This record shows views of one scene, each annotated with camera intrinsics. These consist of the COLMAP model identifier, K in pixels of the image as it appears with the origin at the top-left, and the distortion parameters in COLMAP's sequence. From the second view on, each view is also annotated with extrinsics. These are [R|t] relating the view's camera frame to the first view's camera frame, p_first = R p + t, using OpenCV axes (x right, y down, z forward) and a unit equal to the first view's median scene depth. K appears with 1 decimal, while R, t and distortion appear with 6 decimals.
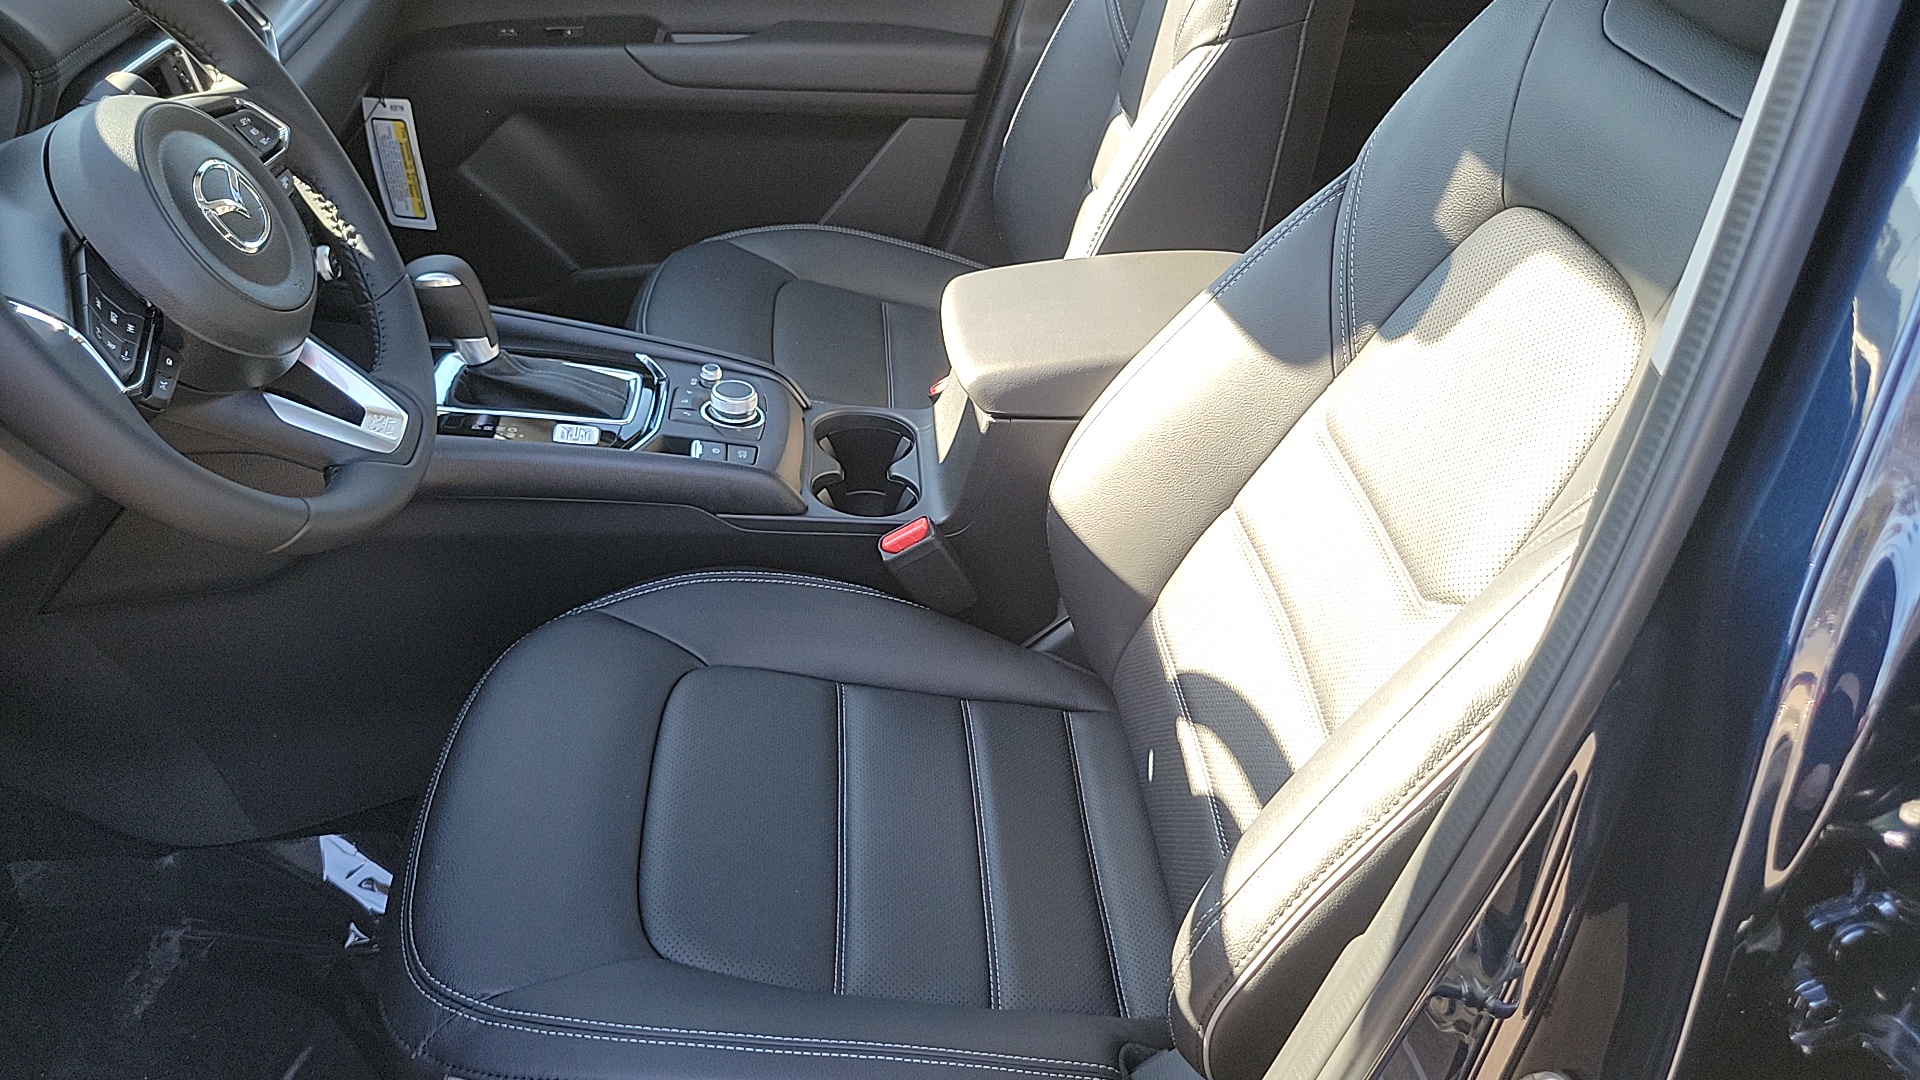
lens RADIAL K [[1480.6, 0, 963.0], [0, 1480.6, 543.3], [0, 0, 1]] dist [0.036648, -0.024887]
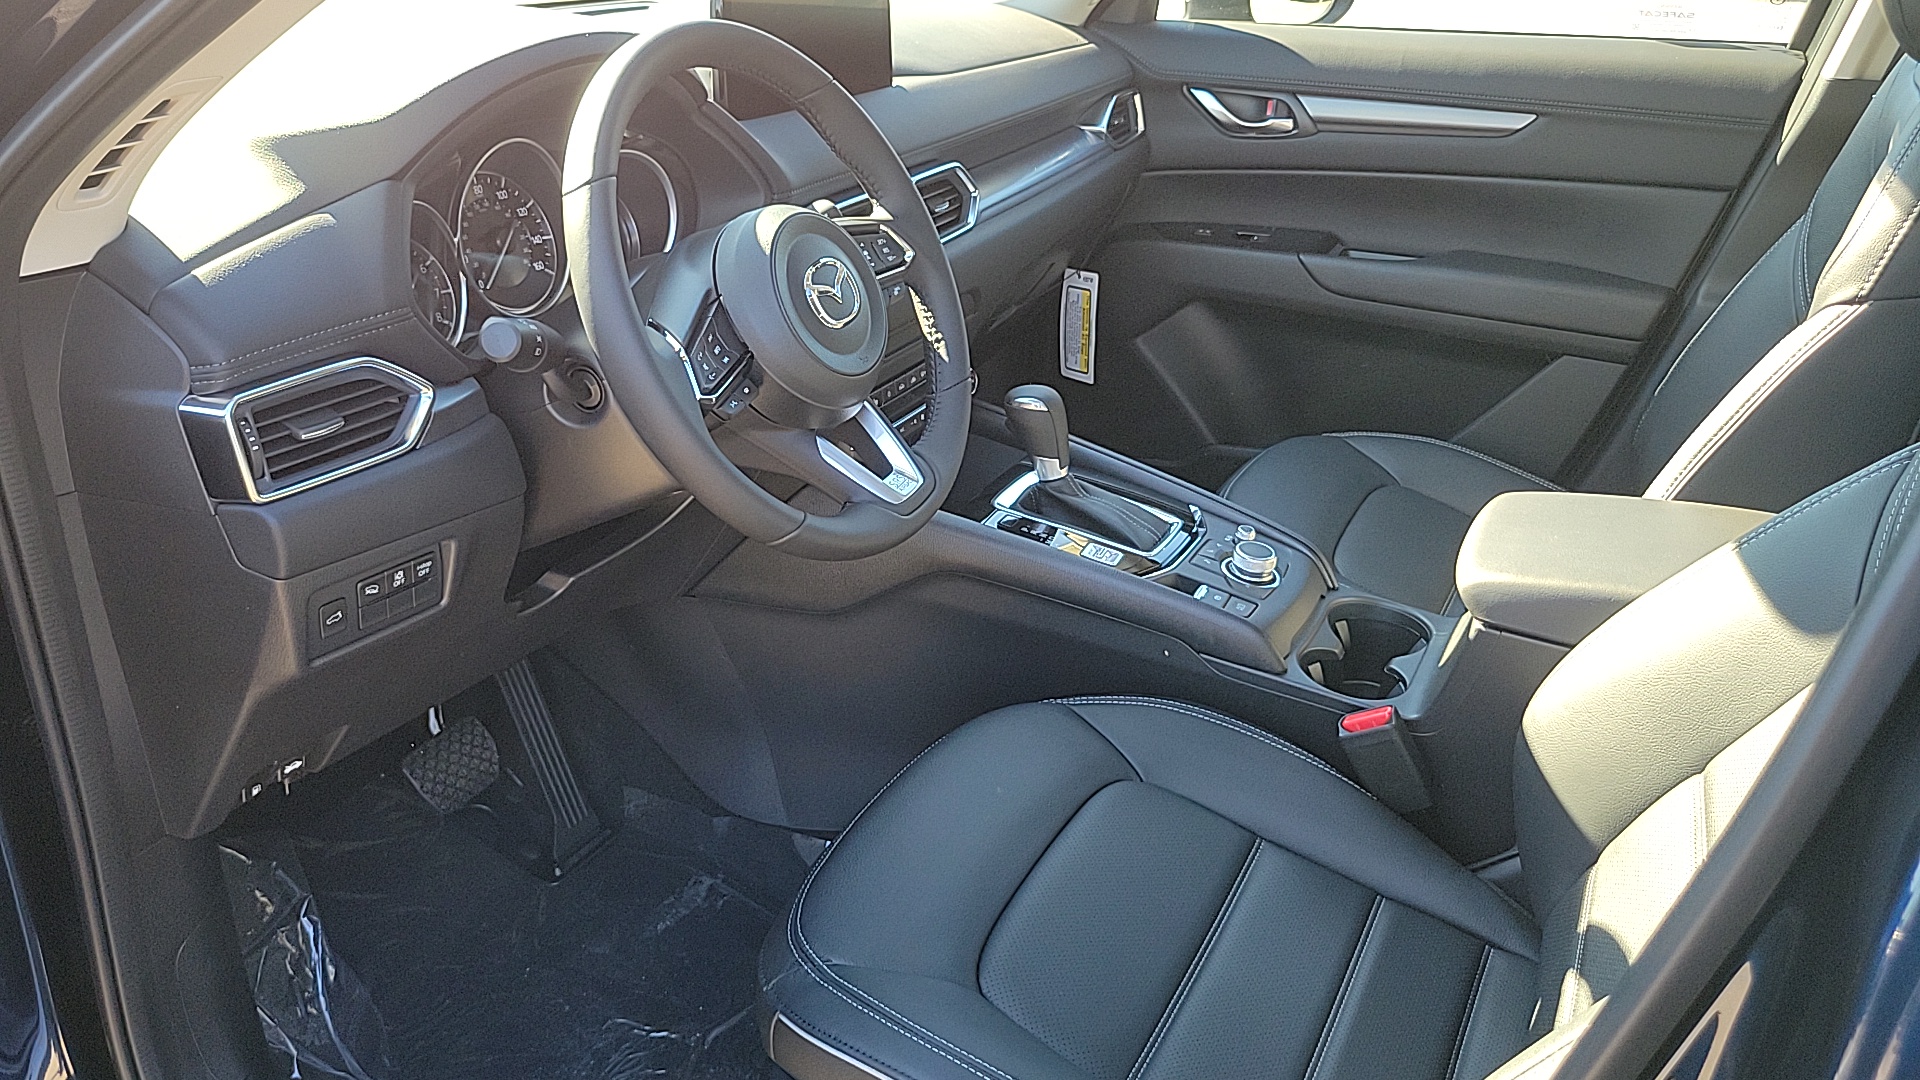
lens RADIAL K [[1480.6, 0, 962.2], [0, 1480.6, 534.2], [0, 0, 1]] dist [0.036648, -0.024887]
pose [[0.852037, 0.204832, -0.481743, 0.182600], [-0.279123, 0.956300, -0.087063, 0.038480], [0.442858, 0.208647, 0.871977, -0.028357]]
